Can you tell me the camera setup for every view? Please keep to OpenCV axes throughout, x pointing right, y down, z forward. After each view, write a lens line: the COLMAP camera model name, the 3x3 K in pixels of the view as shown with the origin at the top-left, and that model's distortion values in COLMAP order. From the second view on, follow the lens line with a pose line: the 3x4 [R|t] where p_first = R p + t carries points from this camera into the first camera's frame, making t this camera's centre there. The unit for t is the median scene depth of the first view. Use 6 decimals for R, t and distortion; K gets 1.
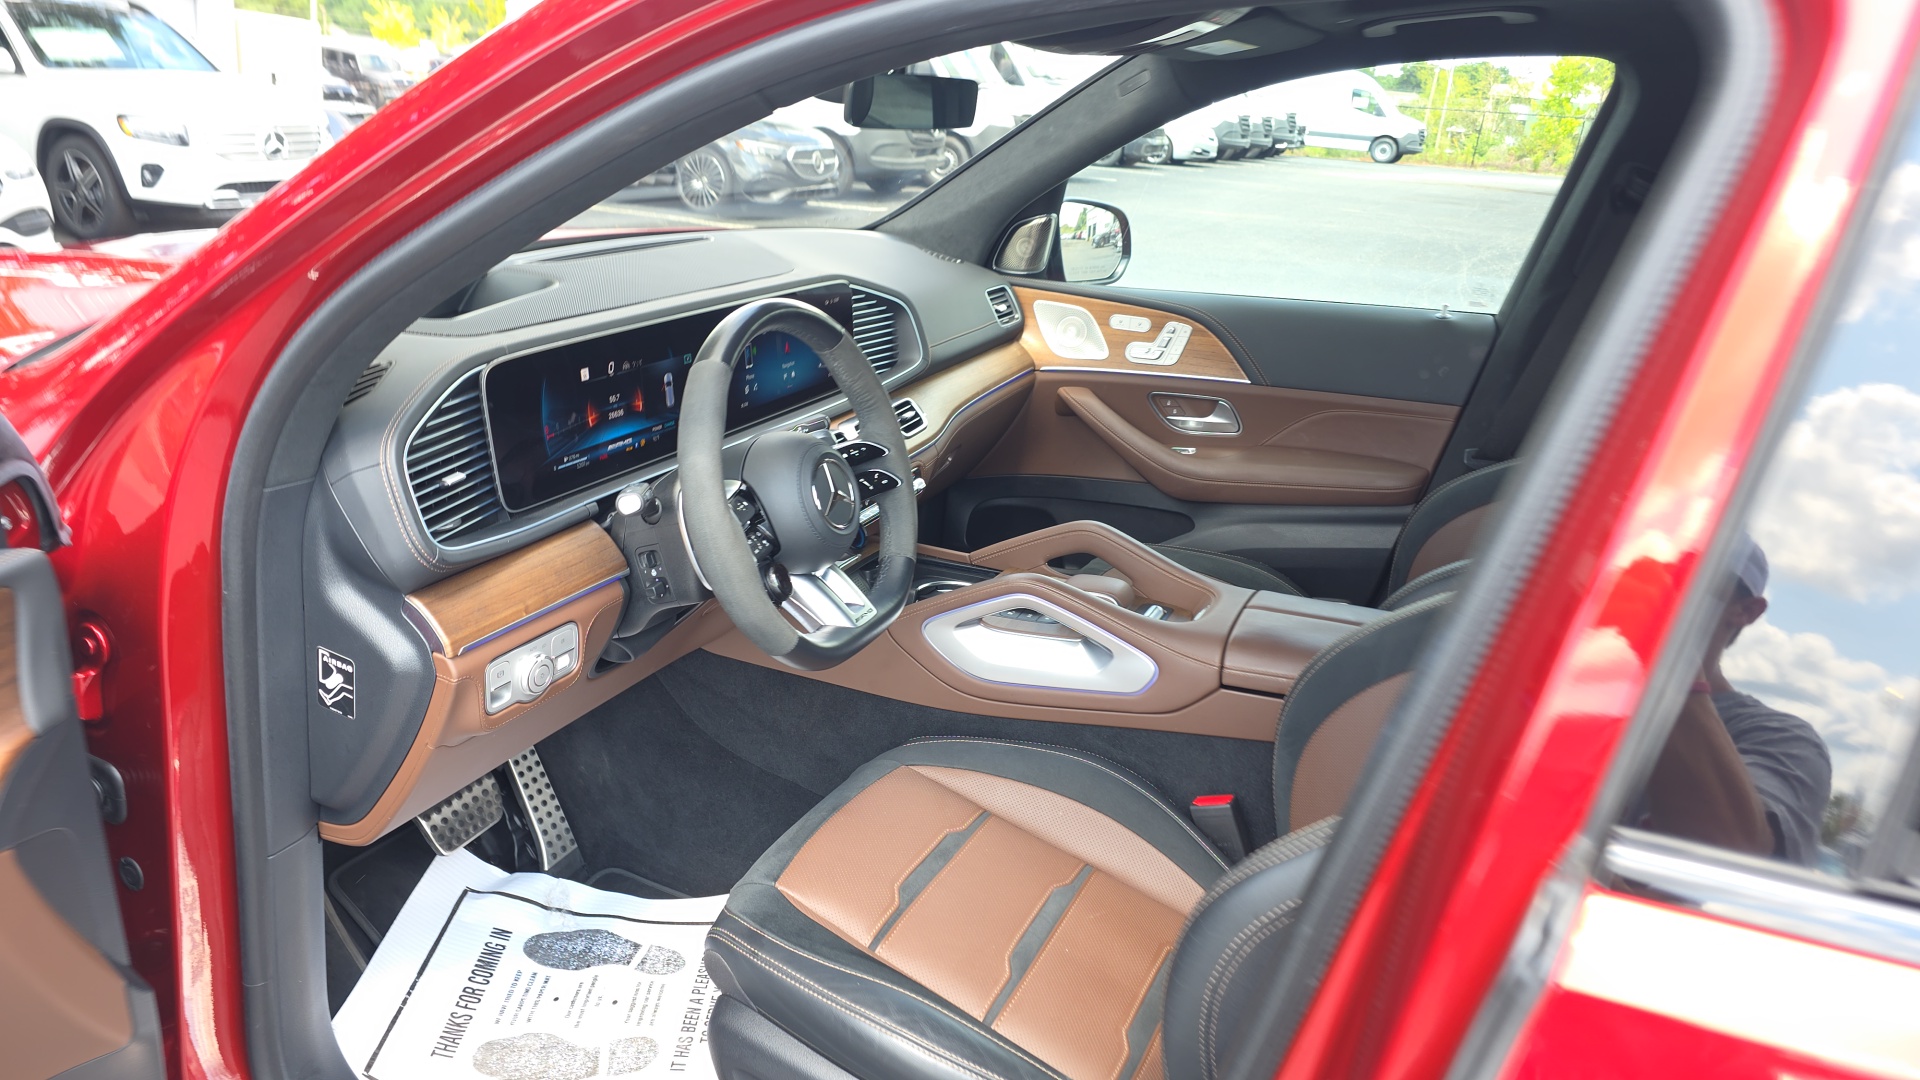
lens RADIAL K [[1286.0, 0, 883.7], [0, 1286.0, 533.8], [0, 0, 1]] dist [0.086227, -0.000256]
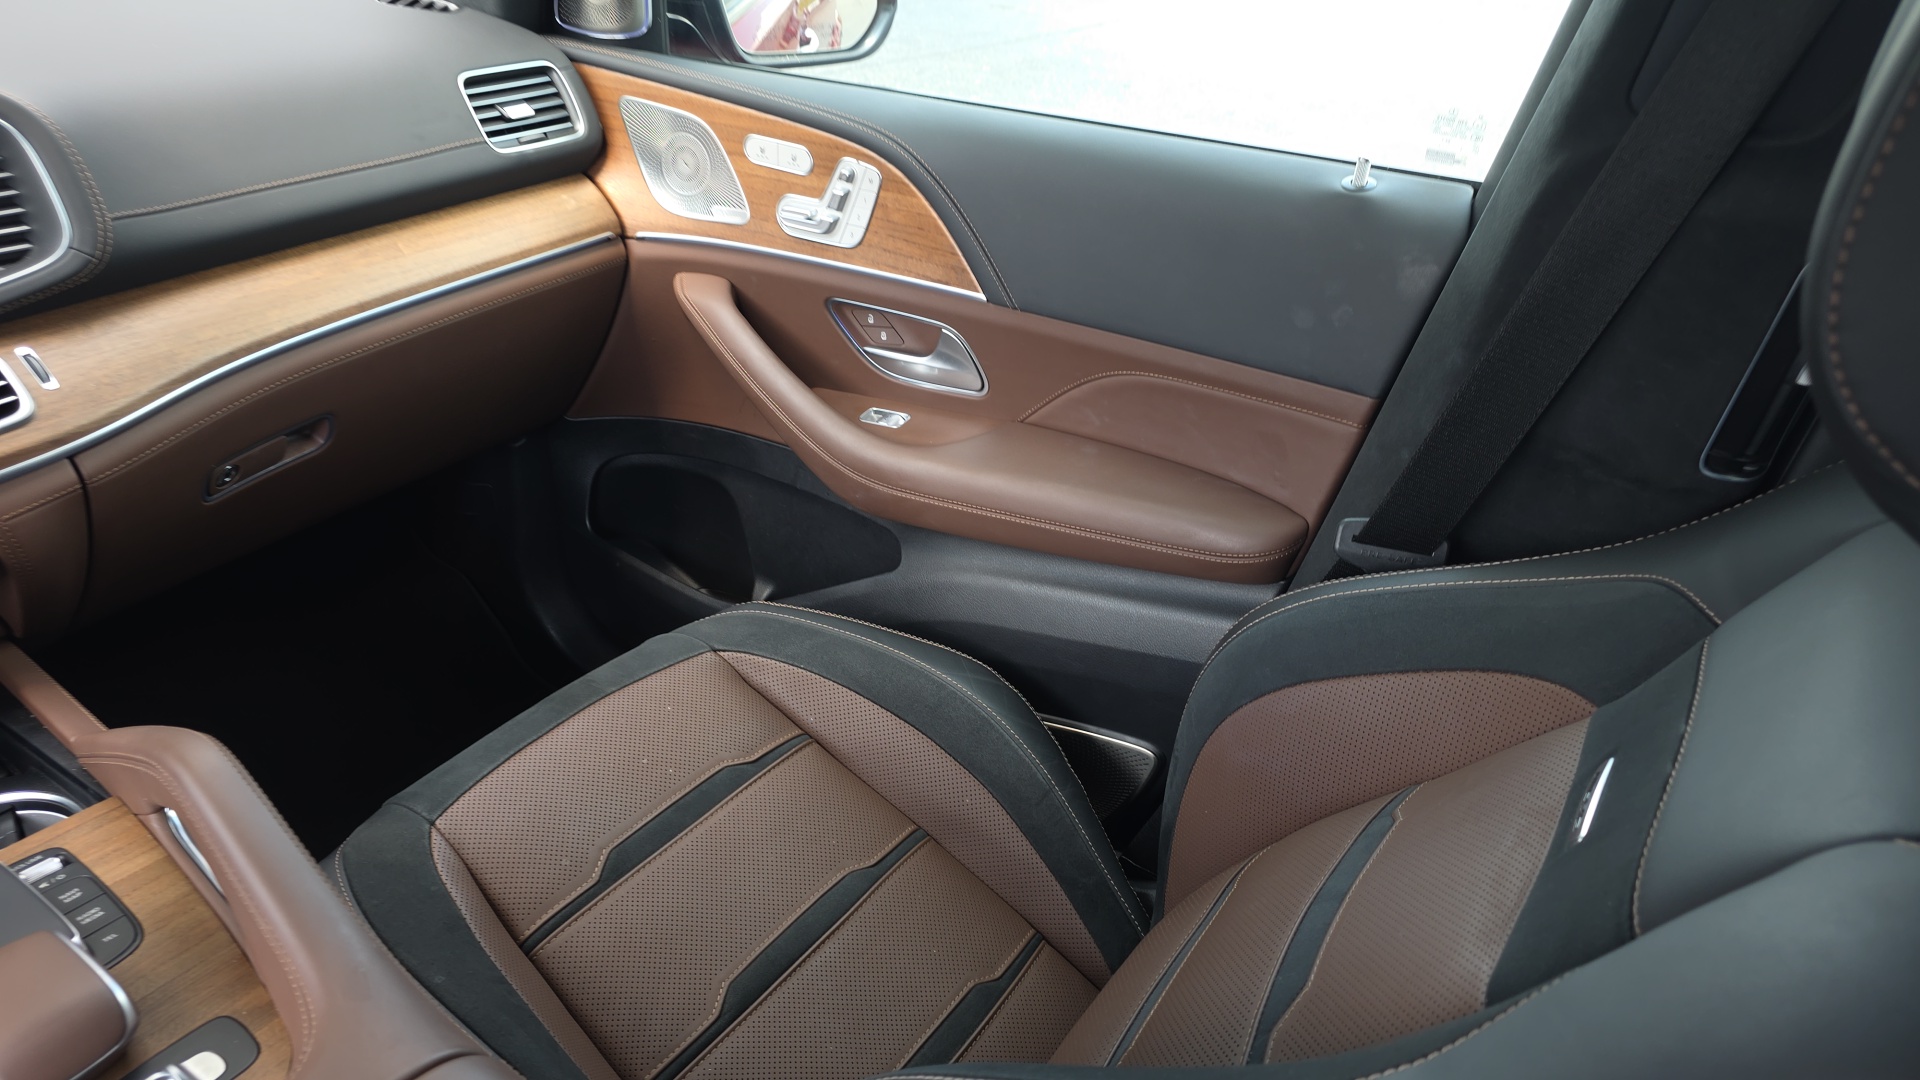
lens RADIAL K [[1294.4, 0, 942.5], [0, 1294.4, 548.3], [0, 0, 1]] dist [0.081942, -0.102307]
pose [[0.991111, 0.068706, -0.113924, 0.326783], [-0.045296, 0.979433, 0.196620, -0.119041], [0.125090, -0.189712, 0.973839, 0.506591]]
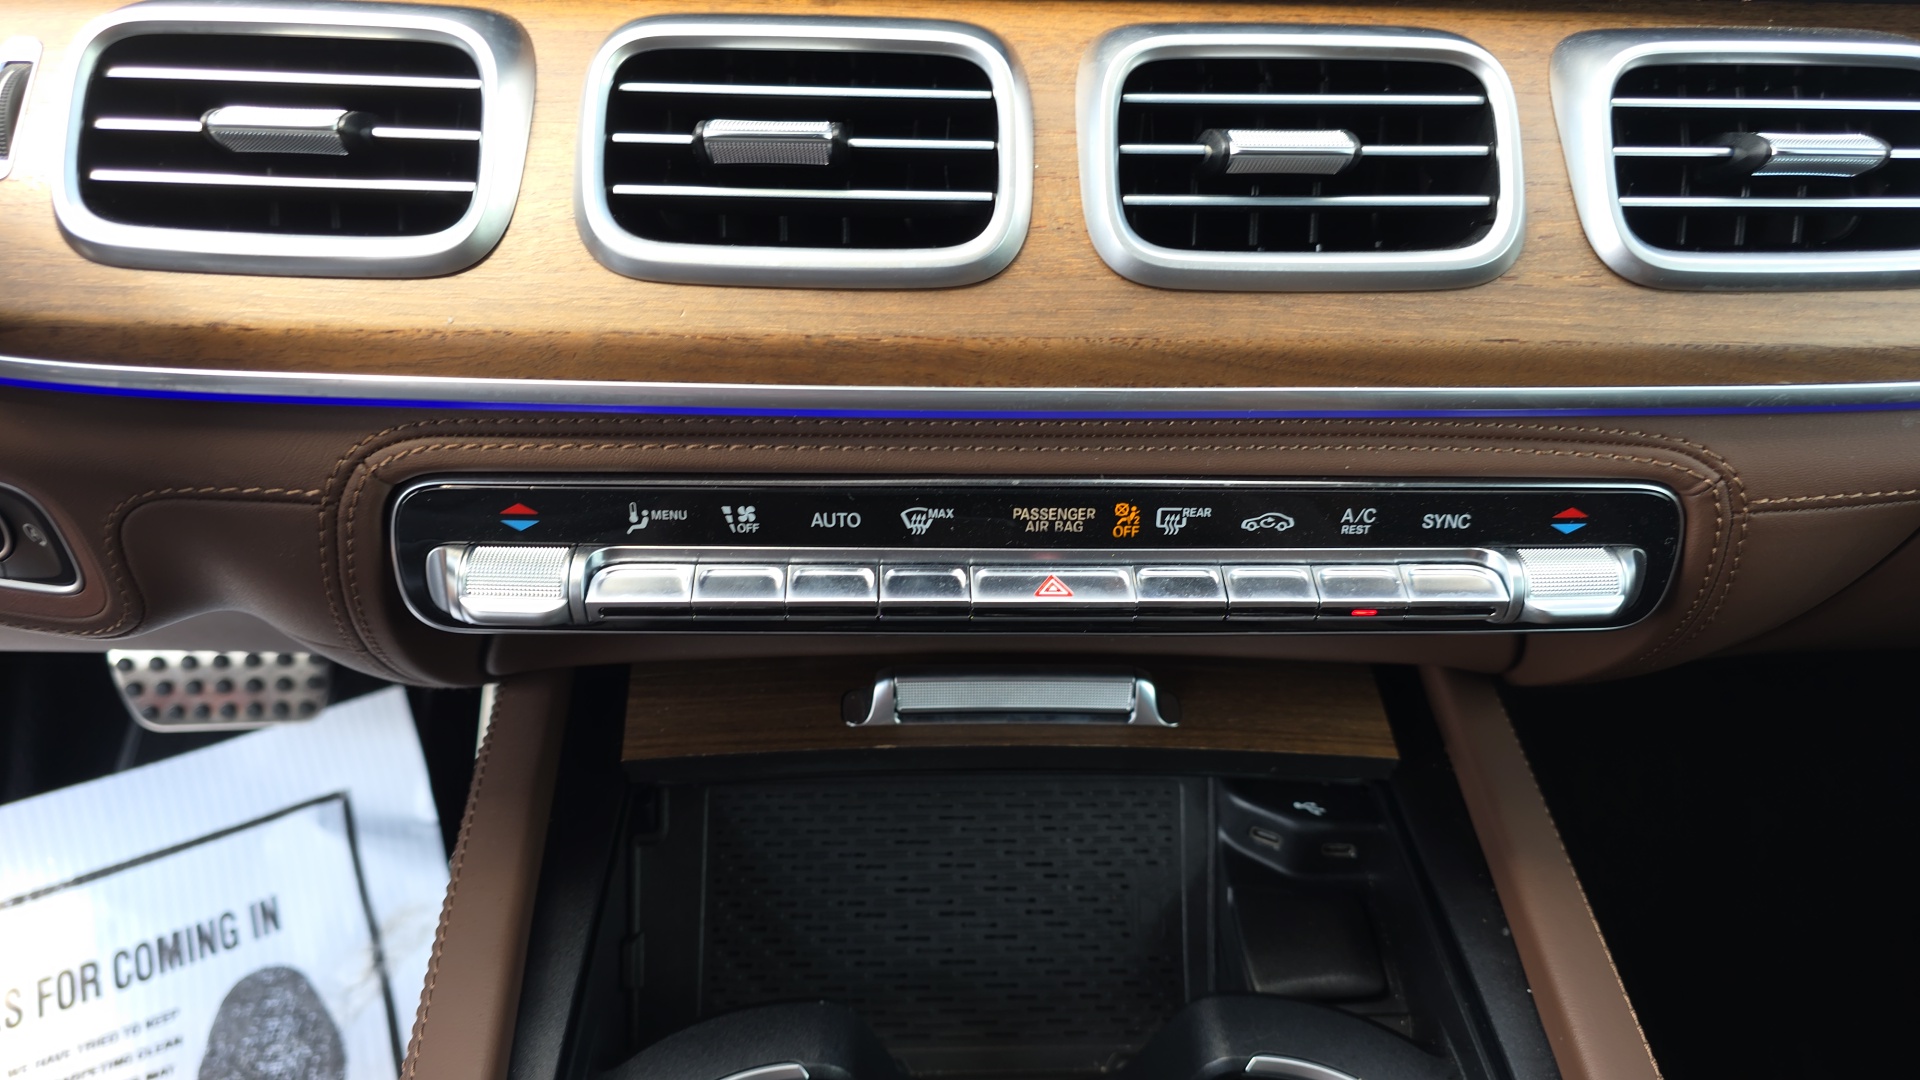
lens RADIAL K [[1321.3, 0, 954.1], [0, 1321.3, 515.6], [0, 0, 1]] dist [0.063814, -0.091001]
pose [[0.482899, 0.494179, -0.722908, 0.086208], [-0.303591, 0.868822, 0.391128, -0.070927], [0.821366, 0.030593, 0.569581, 0.687640]]
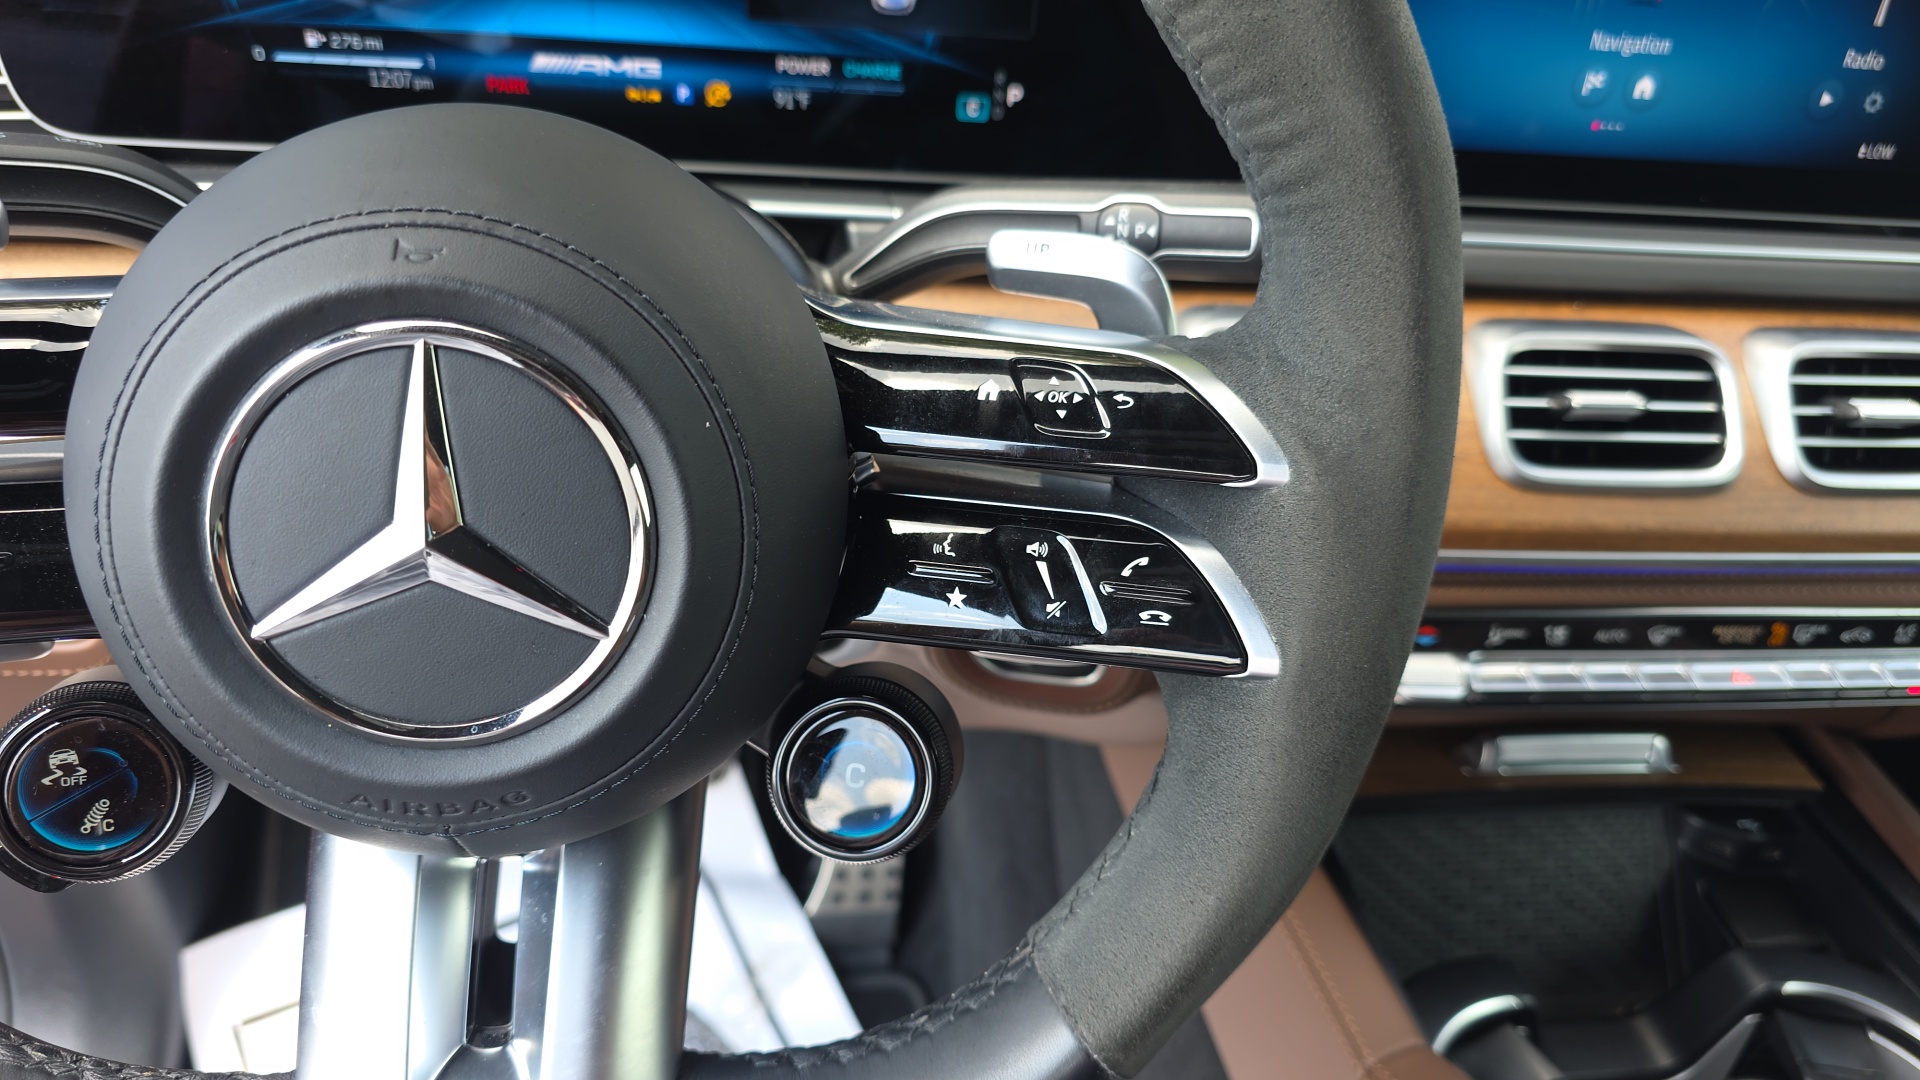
lens RADIAL K [[1343.0, 0, 945.9], [0, 1343.0, 557.1], [0, 0, 1]] dist [0.010190, -0.033393]
pose [[0.546504, 0.475586, -0.689312, 0.068894], [-0.334202, 0.878573, 0.341202, -0.063846], [0.767882, 0.043901, 0.639086, 0.537807]]
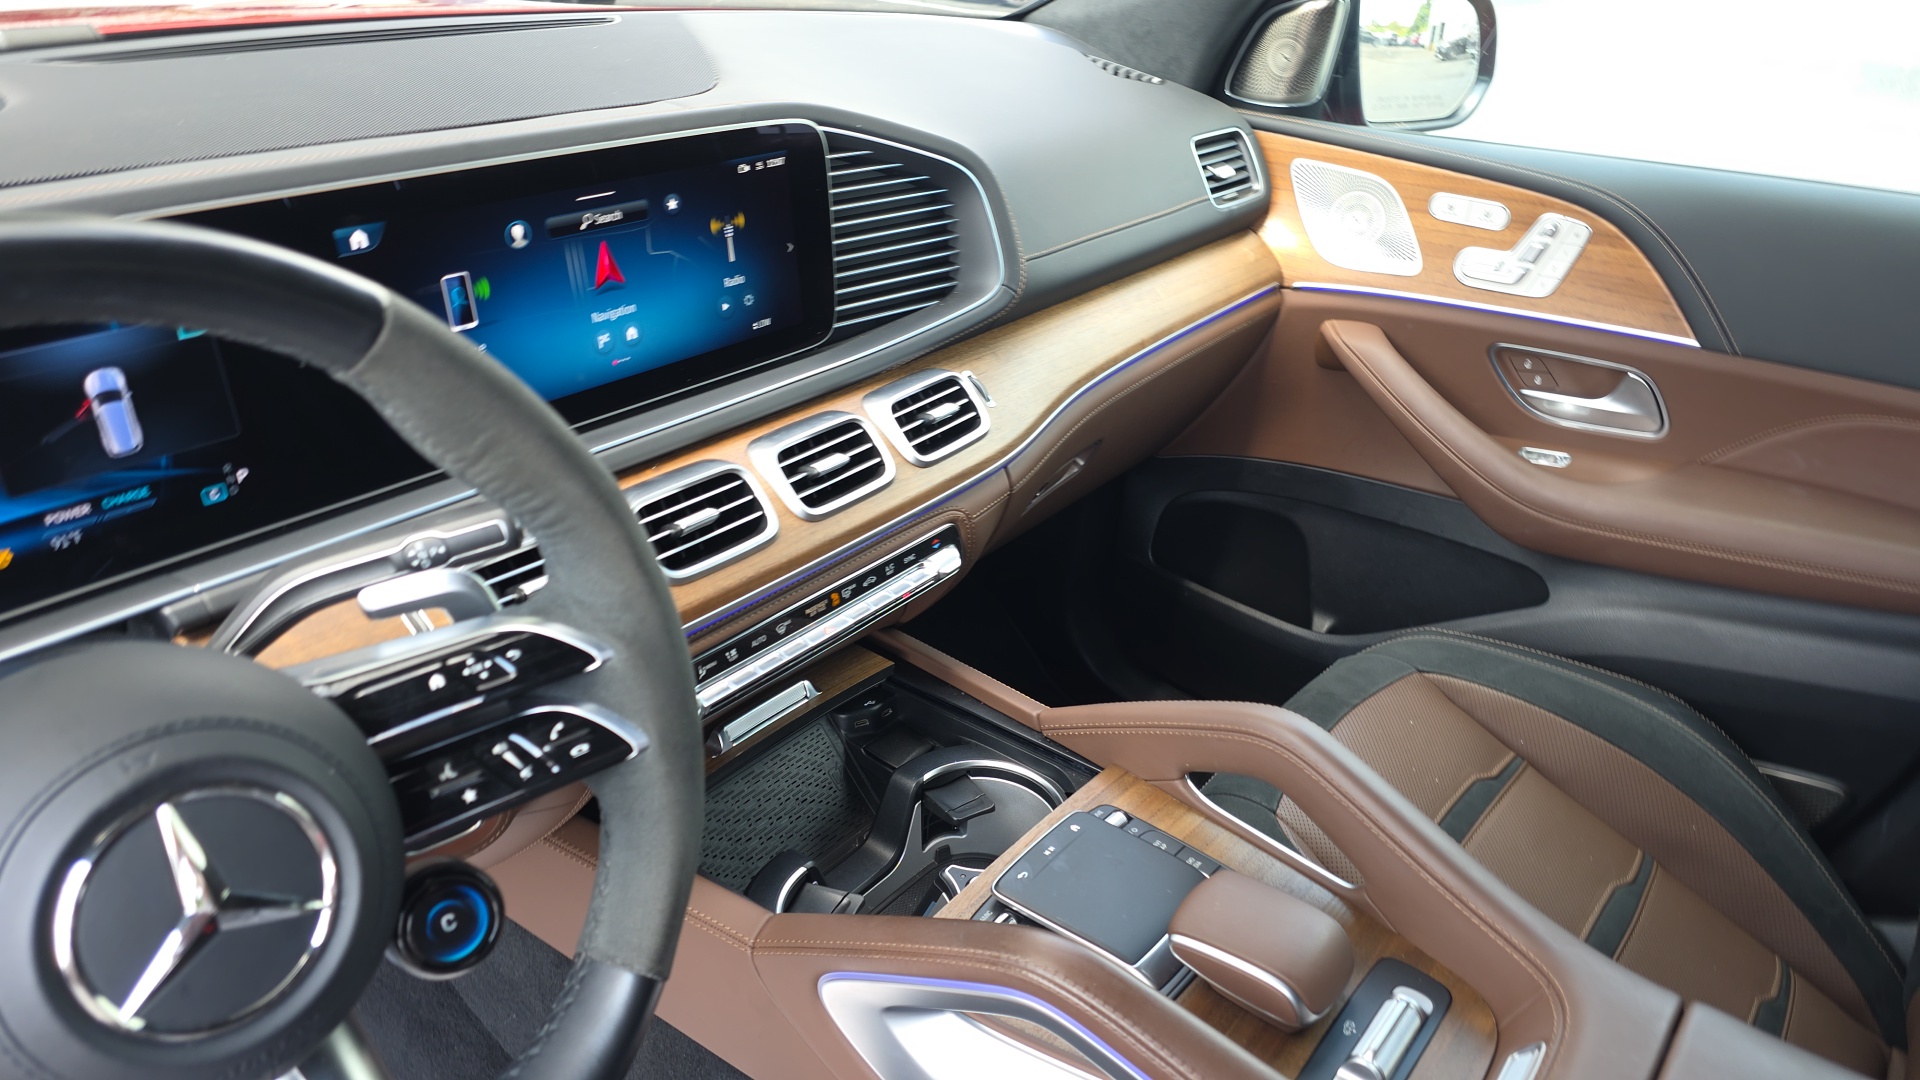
lens RADIAL K [[1306.9, 0, 979.5], [0, 1306.9, 531.8], [0, 0, 1]] dist [0.062662, -0.067200]
pose [[0.981273, 0.089320, -0.170664, 0.100038], [-0.066347, 0.988502, 0.135872, -0.095284], [0.180838, -0.122005, 0.975916, 0.429955]]
